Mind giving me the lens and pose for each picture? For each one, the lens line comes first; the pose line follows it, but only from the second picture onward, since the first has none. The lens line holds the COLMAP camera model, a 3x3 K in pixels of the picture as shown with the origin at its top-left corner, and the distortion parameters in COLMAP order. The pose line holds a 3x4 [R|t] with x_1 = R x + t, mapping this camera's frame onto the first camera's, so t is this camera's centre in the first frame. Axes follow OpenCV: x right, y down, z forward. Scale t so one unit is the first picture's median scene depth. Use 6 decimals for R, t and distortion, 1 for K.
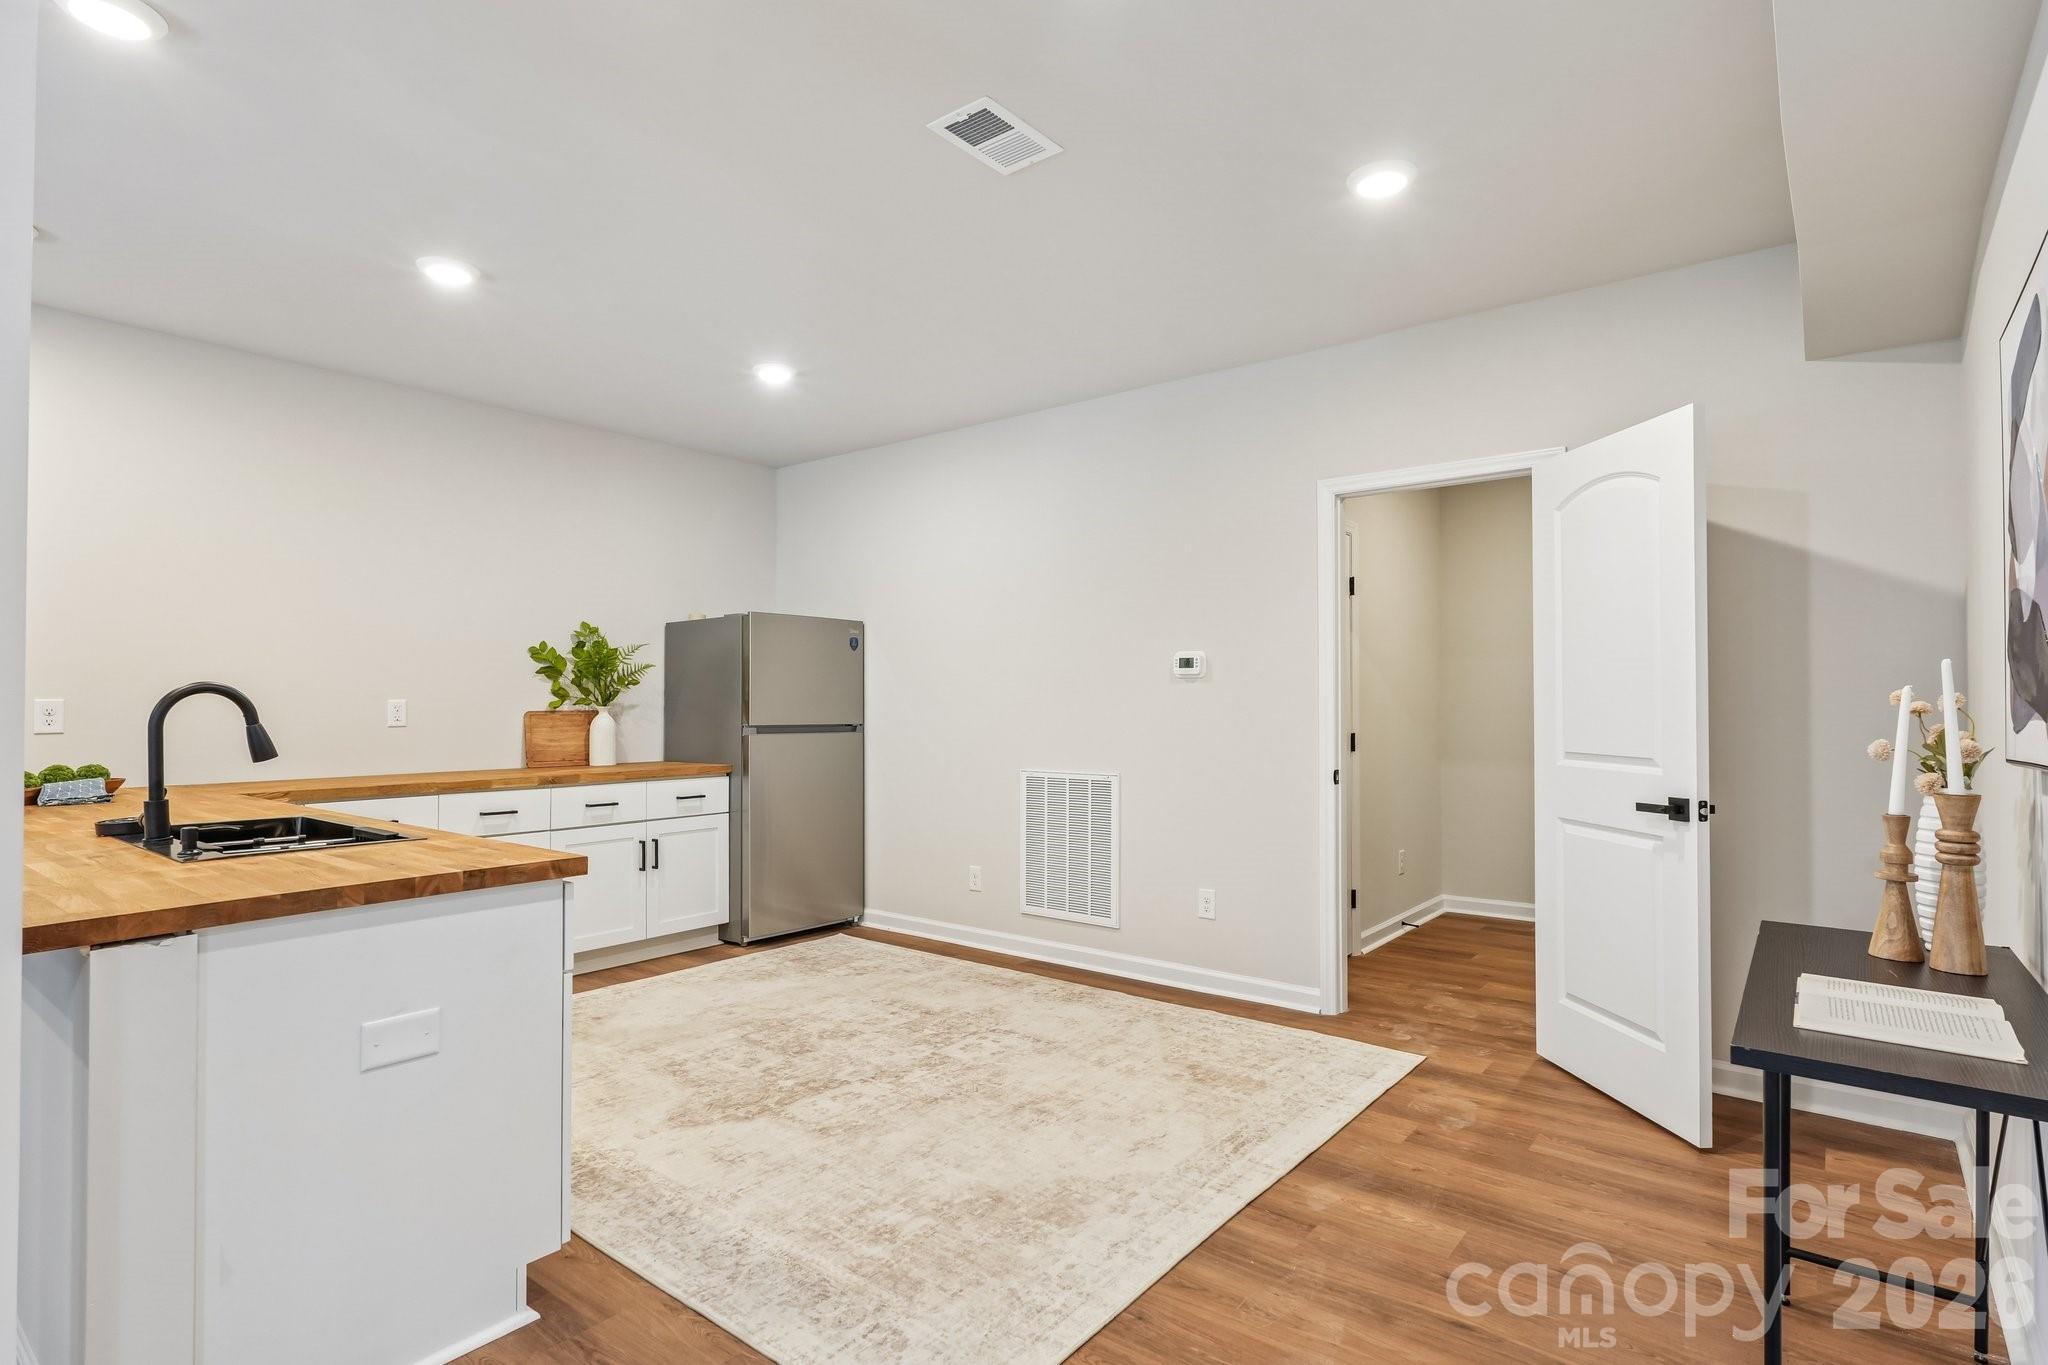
lens RADIAL K [[1029.3, 0, 1060.5], [0, 1029.3, 695.3], [0, 0, 1]] dist [0.002565, 0.001005]
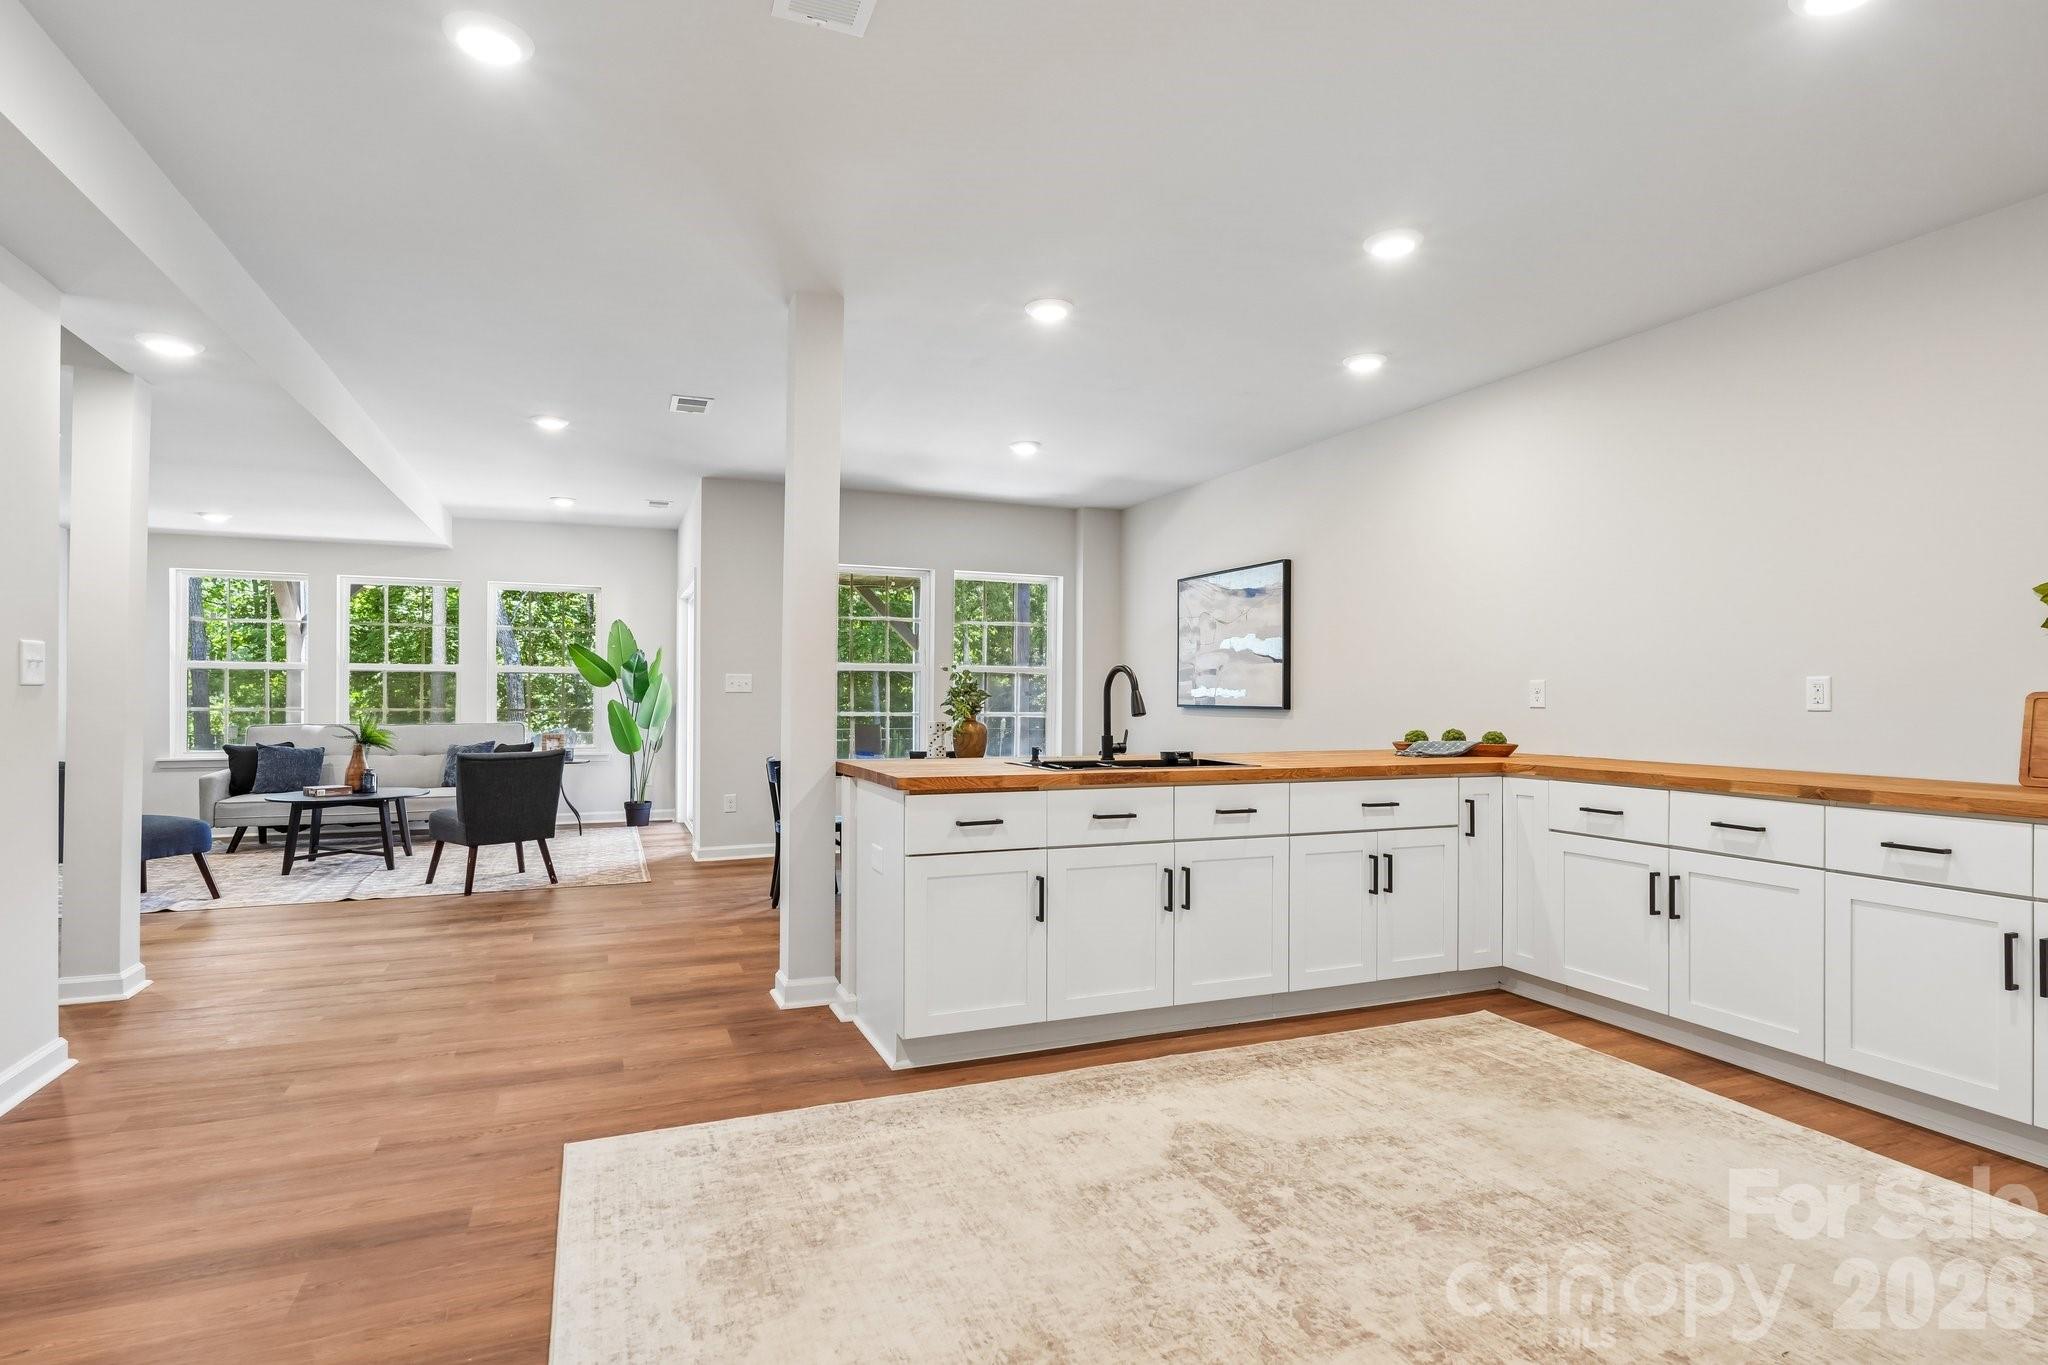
lens RADIAL K [[1029.3, 0, 1020.0], [0, 1029.3, 687.5], [0, 0, 1]] dist [0.002565, 0.001005]
pose [[-0.509553, -0.009173, -0.860390, 0.497123], [0.001300, 0.999934, -0.011431, 0.035089], [0.860438, -0.006943, -0.509508, 1.339487]]
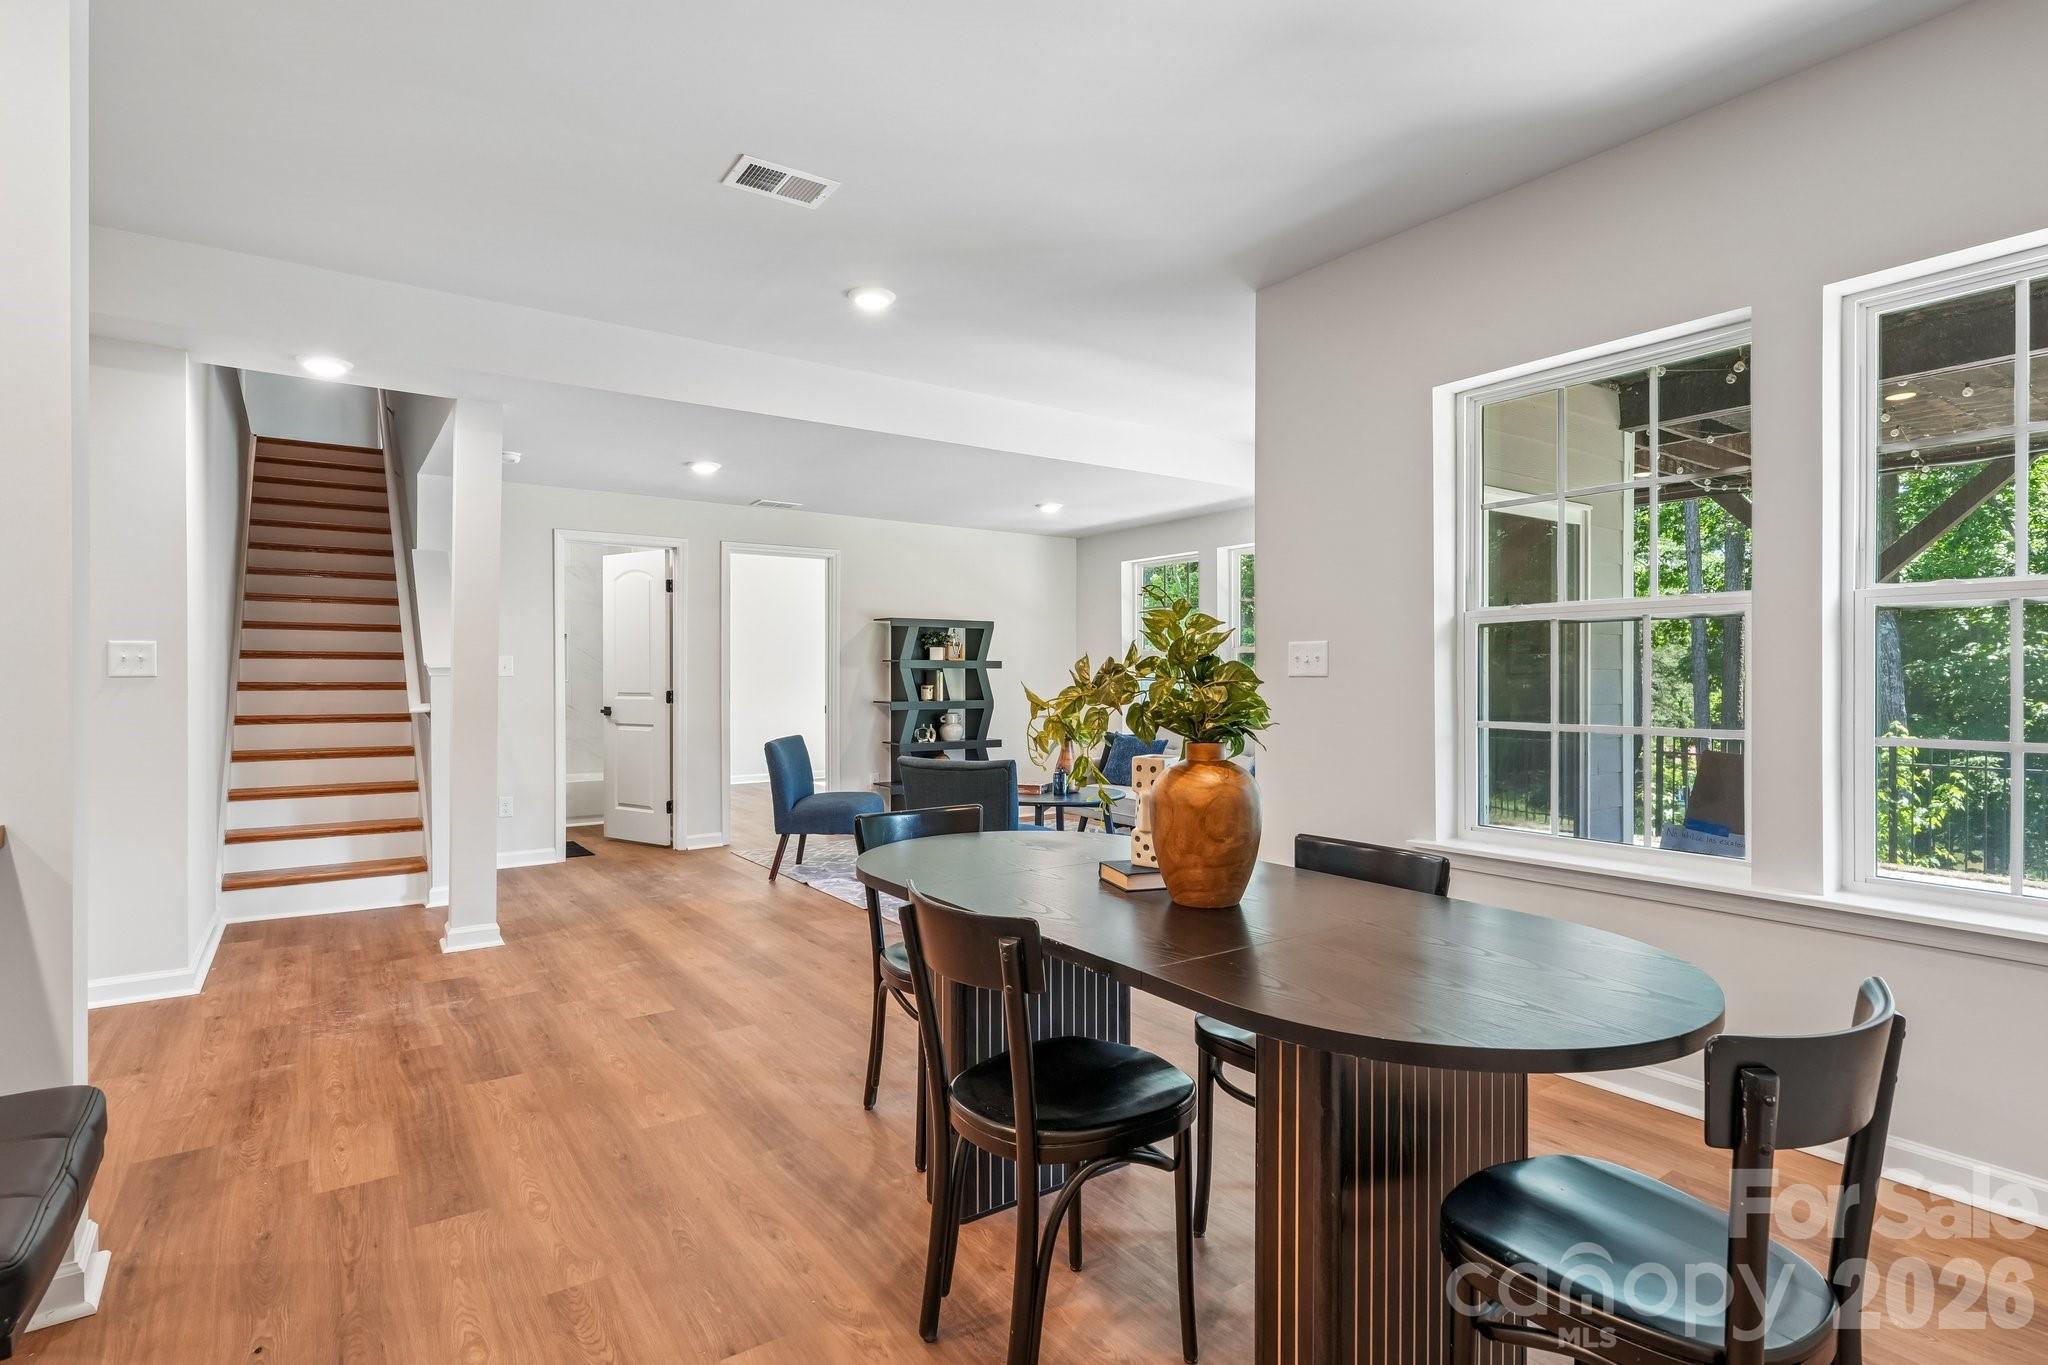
lens RADIAL K [[1029.3, 0, 1013.5], [0, 1029.3, 686.2], [0, 0, 1]] dist [0.002565, 0.001005]
pose [[-0.946133, 0.000882, 0.323777, -1.288036], [0.000940, 1.000000, 0.000022, 0.031204], [-0.323776, 0.000325, -0.946134, 0.839743]]
